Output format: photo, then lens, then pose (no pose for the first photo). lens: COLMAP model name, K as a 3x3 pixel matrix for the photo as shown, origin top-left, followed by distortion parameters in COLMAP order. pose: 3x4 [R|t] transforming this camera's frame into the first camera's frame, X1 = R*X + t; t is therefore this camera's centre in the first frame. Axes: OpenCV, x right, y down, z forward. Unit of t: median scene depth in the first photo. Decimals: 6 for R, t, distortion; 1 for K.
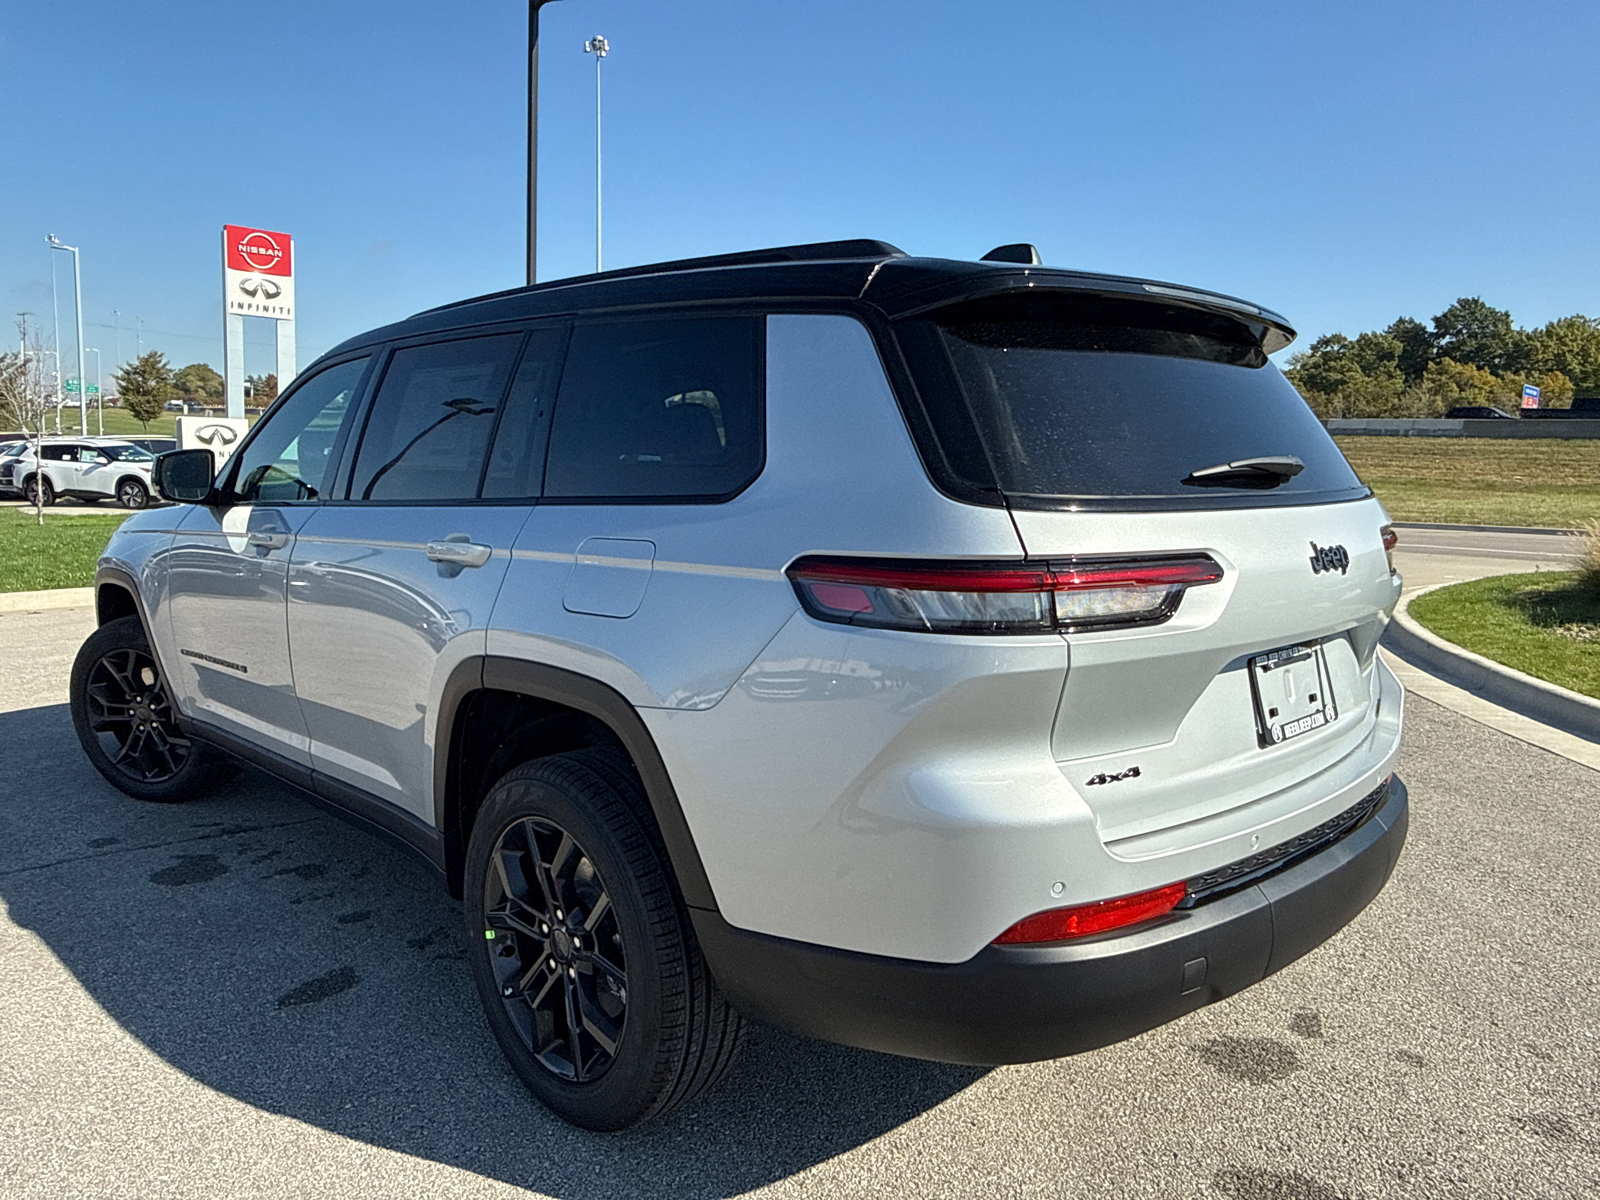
lens RADIAL K [[1155.7, 0, 830.5], [0, 1155.7, 612.0], [0, 0, 1]] dist [0.008042, -0.010378]
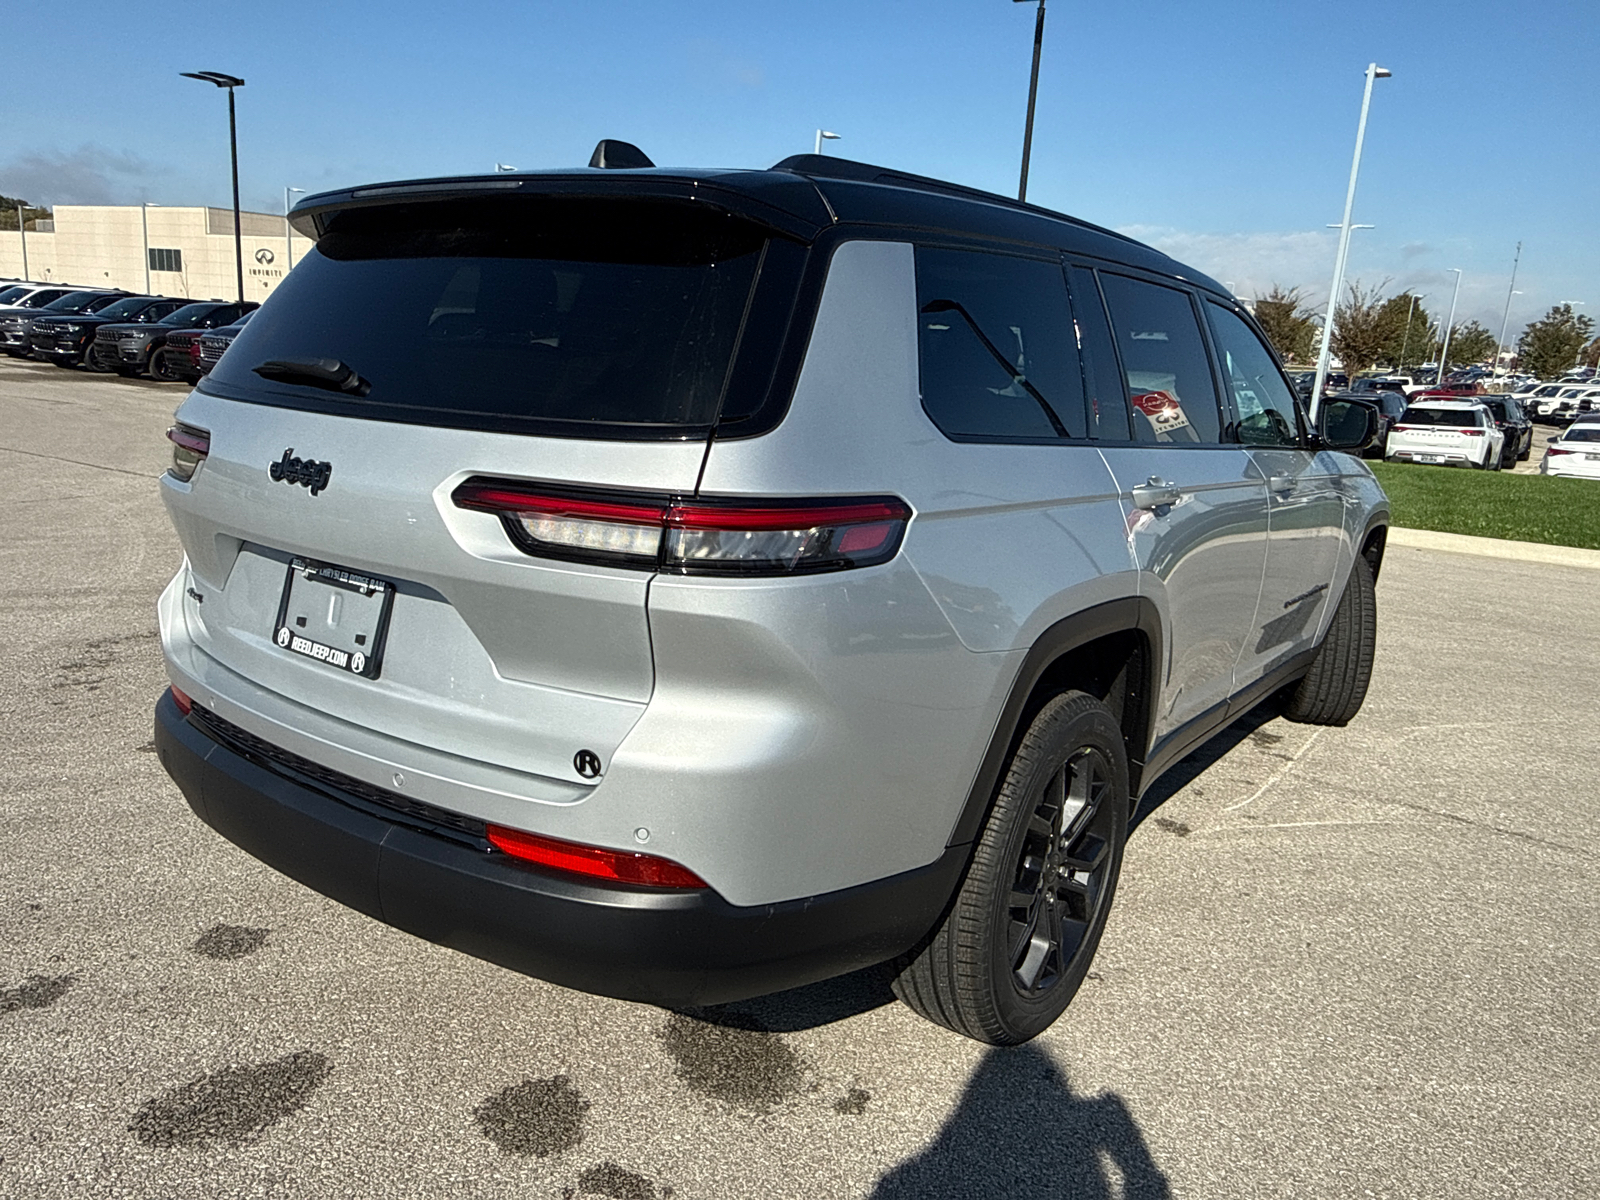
lens RADIAL K [[1155.7, 0, 785.6], [0, 1155.7, 602.9], [0, 0, 1]] dist [0.008042, -0.010378]
pose [[0.140720, 0.211680, -0.967155, 1.198225], [-0.189661, 0.964547, 0.183513, -0.160637], [0.971713, 0.157608, 0.175878, 1.059211]]
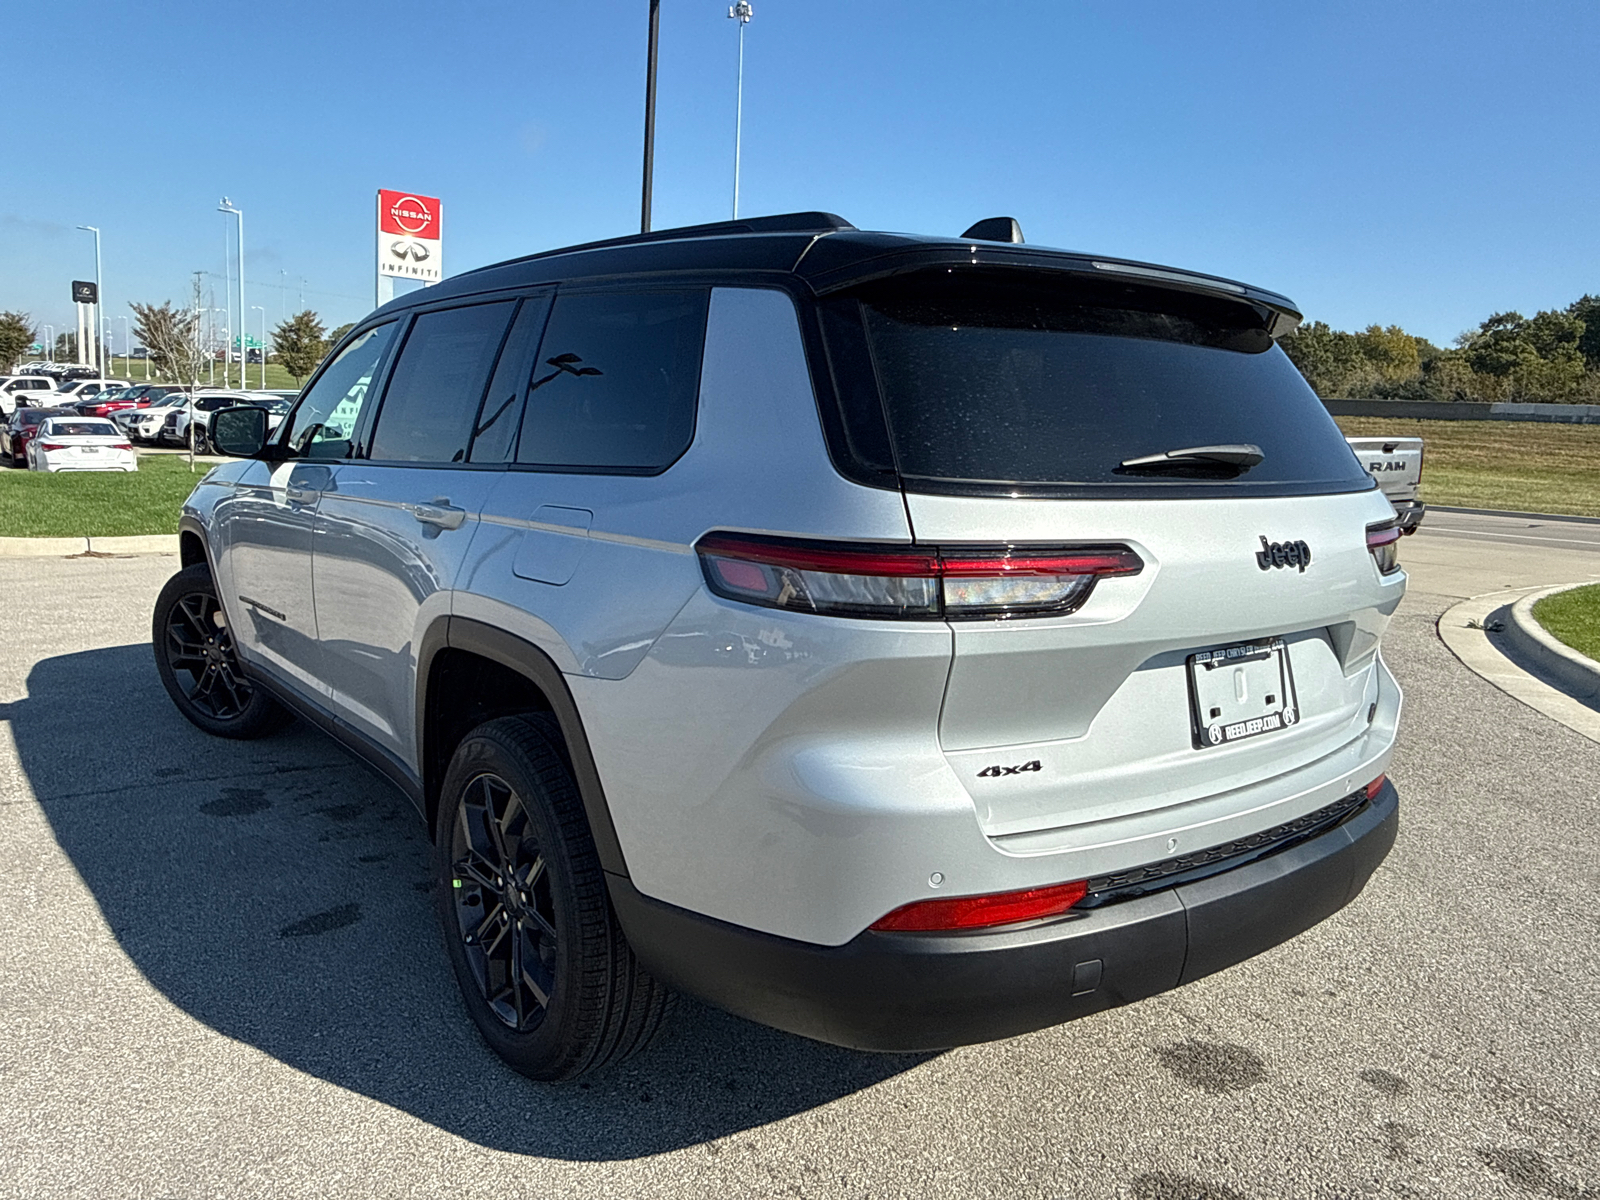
lens RADIAL K [[1155.7, 0, 831.6], [0, 1155.7, 612.8], [0, 0, 1]] dist [0.008042, -0.010378]
pose [[0.992861, 0.045258, -0.110359, 0.146055], [-0.042332, 0.998691, 0.028718, -0.008479], [0.111514, -0.023841, 0.993477, 0.010395]]
